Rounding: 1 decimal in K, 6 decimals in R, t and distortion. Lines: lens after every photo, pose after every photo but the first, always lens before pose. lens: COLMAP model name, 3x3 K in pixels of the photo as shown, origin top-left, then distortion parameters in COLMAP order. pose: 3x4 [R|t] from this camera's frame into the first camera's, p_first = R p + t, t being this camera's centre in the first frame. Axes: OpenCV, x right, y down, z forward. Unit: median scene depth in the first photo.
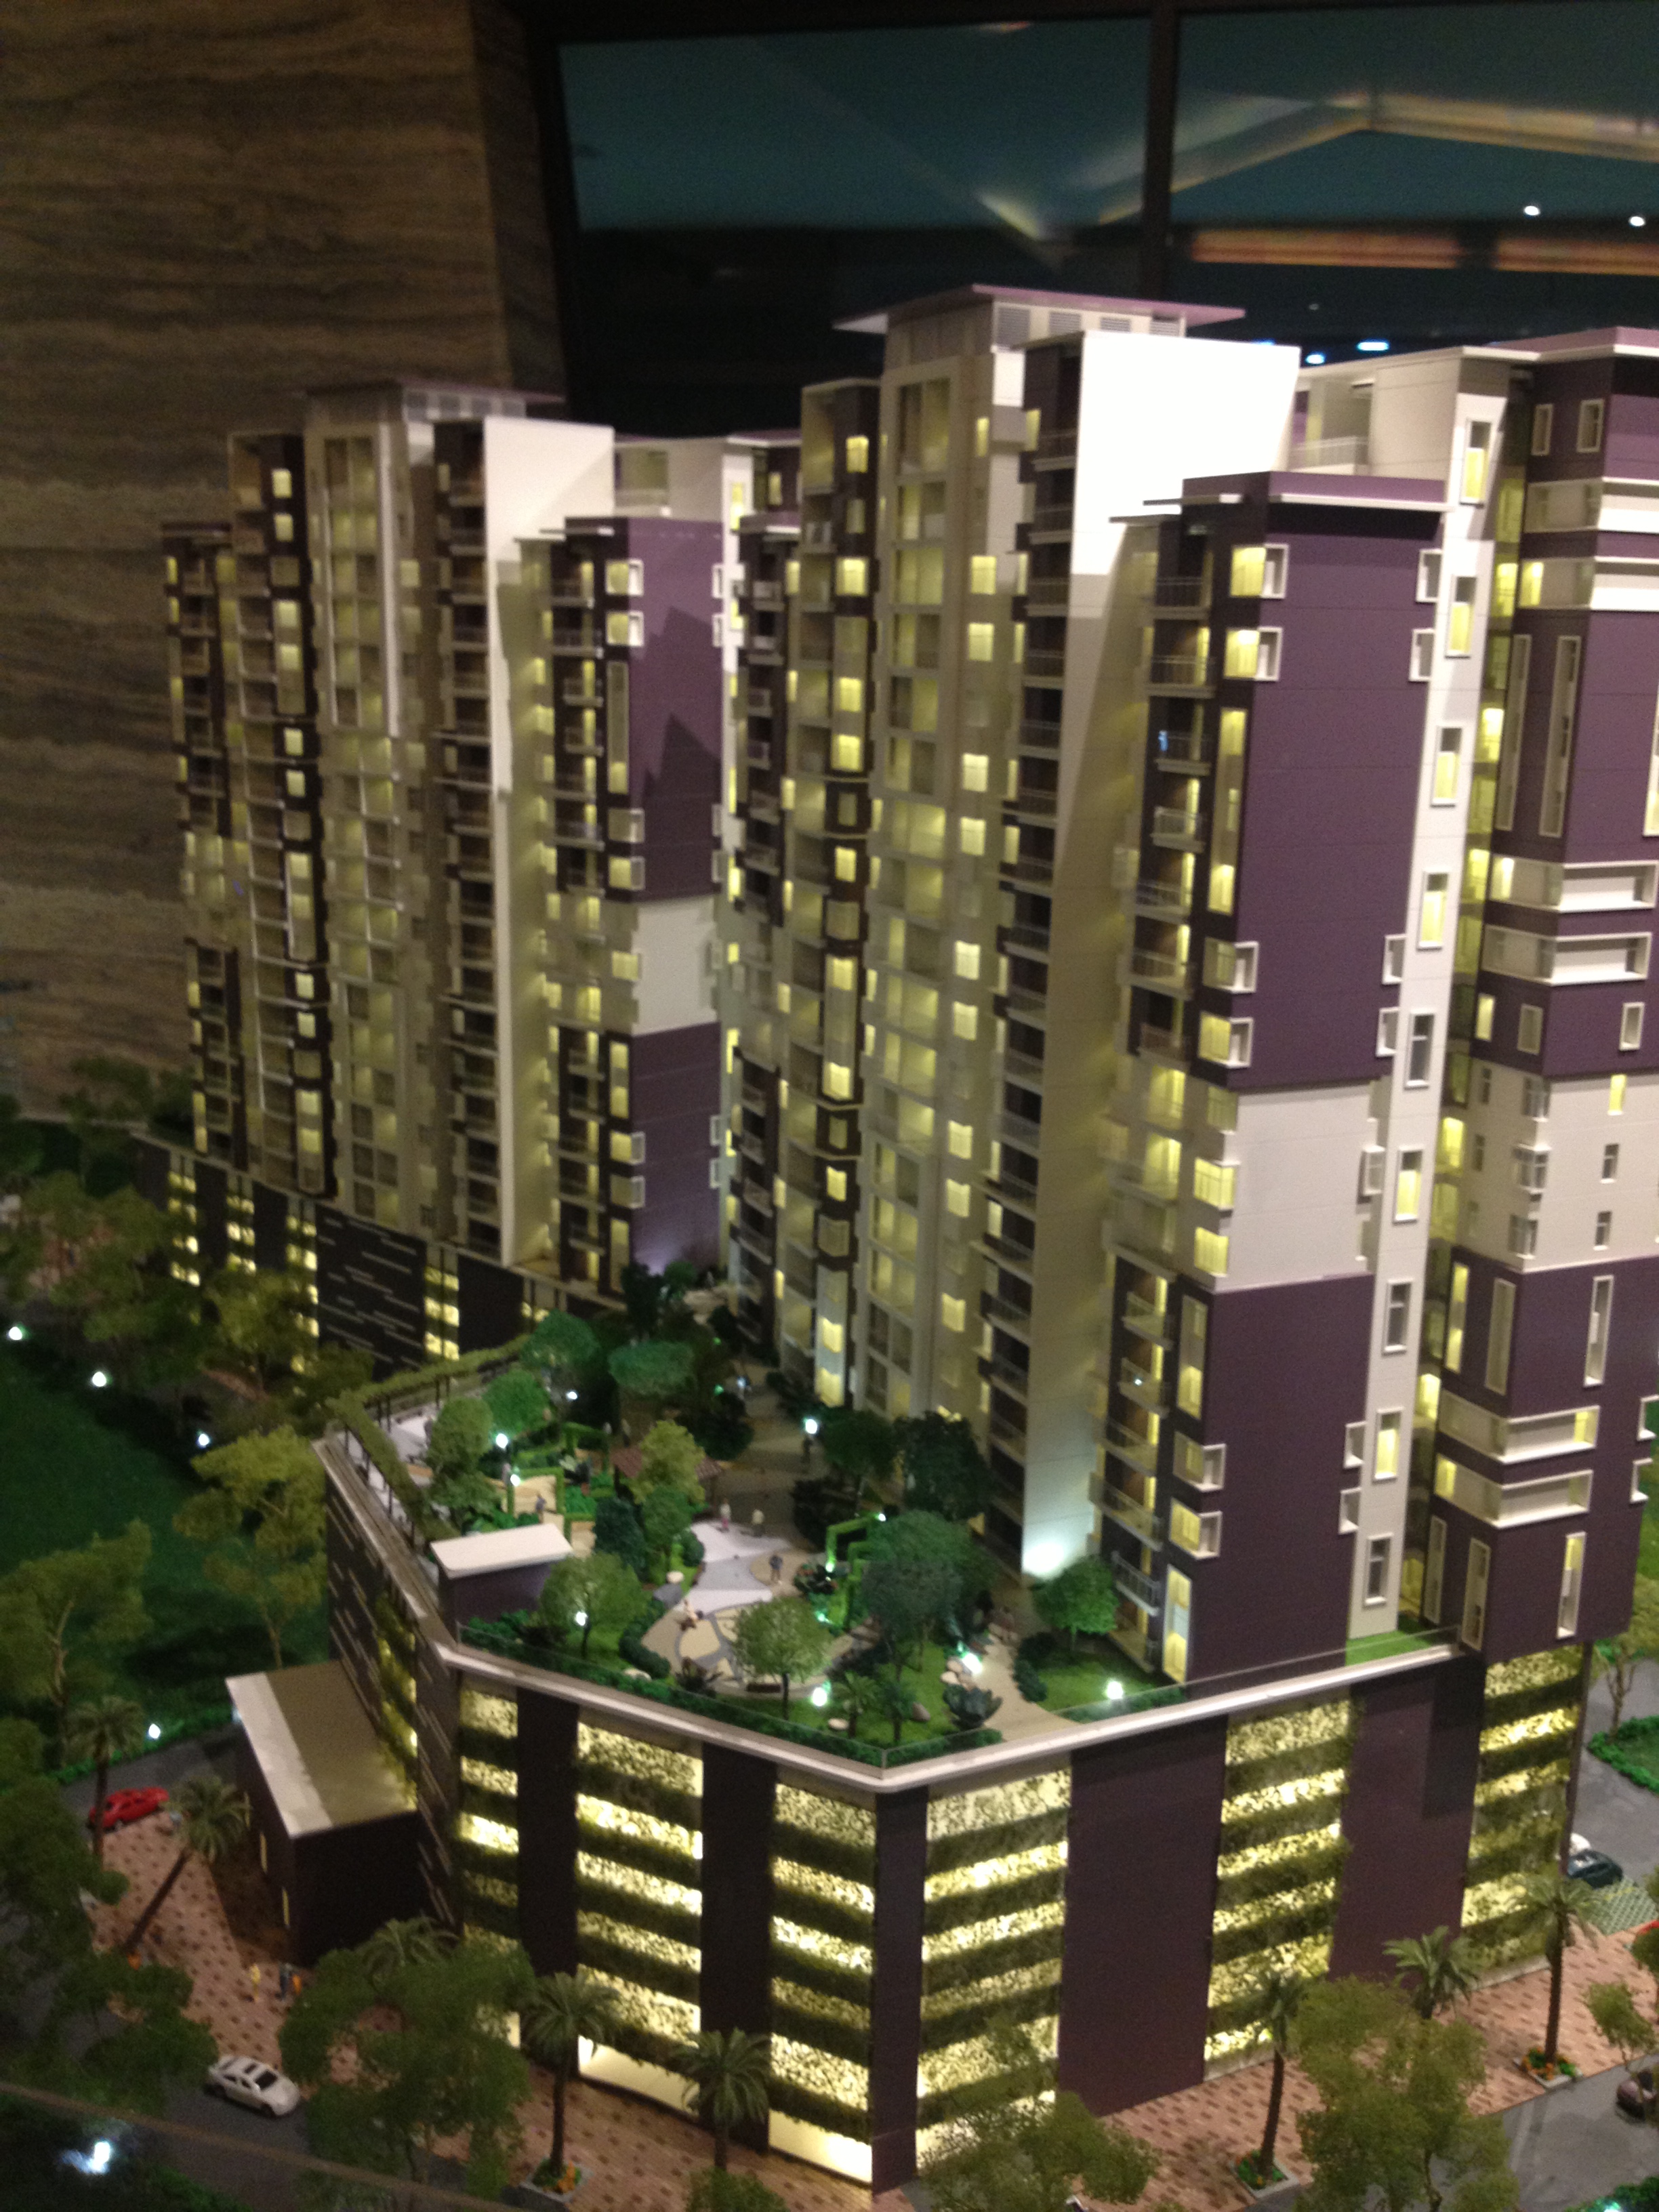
lens RADIAL K [[2196.8, 0, 829.5], [0, 2196.8, 1106.0], [0, 0, 1]] dist [-0.003225, -0.003213]
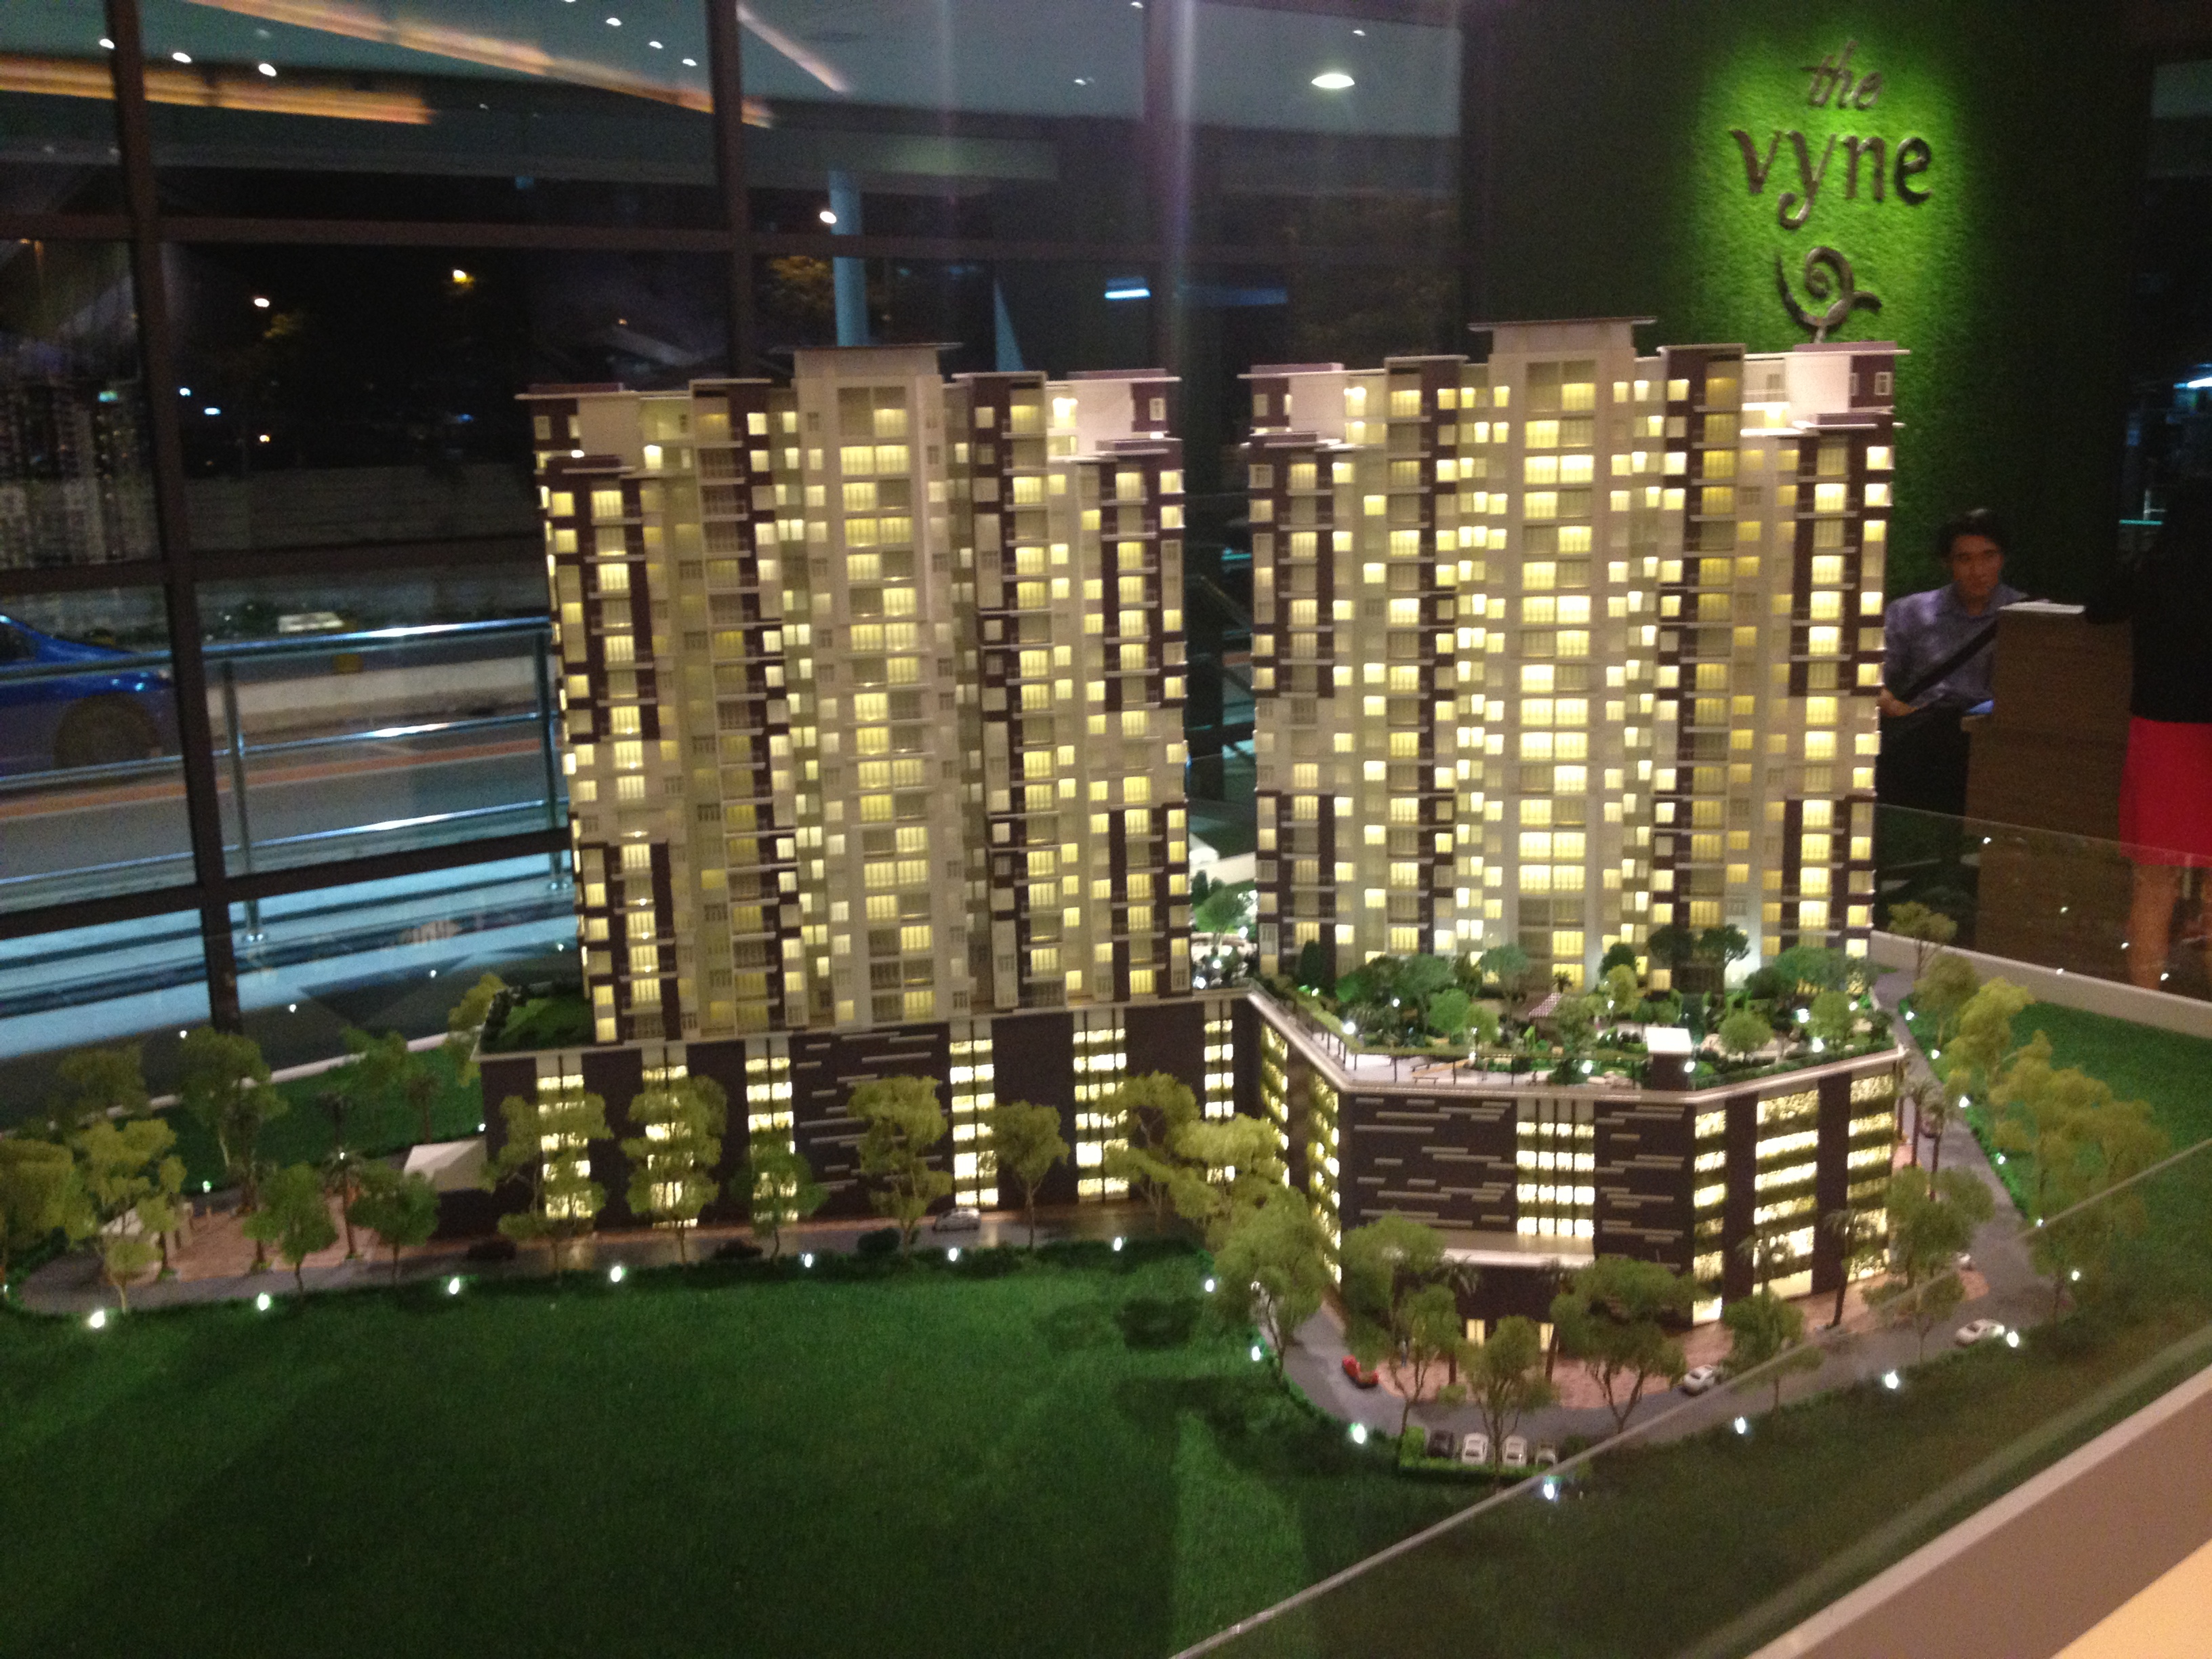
lens RADIAL K [[2196.8, 0, 1106.0], [0, 2196.8, 829.5], [0, 0, 1]] dist [-0.003225, -0.003213]
pose [[0.587362, -0.212504, 0.780928, -1.623129], [0.228008, 0.969278, 0.092265, -0.208025], [-0.776543, 0.123865, 0.617769, 0.236672]]
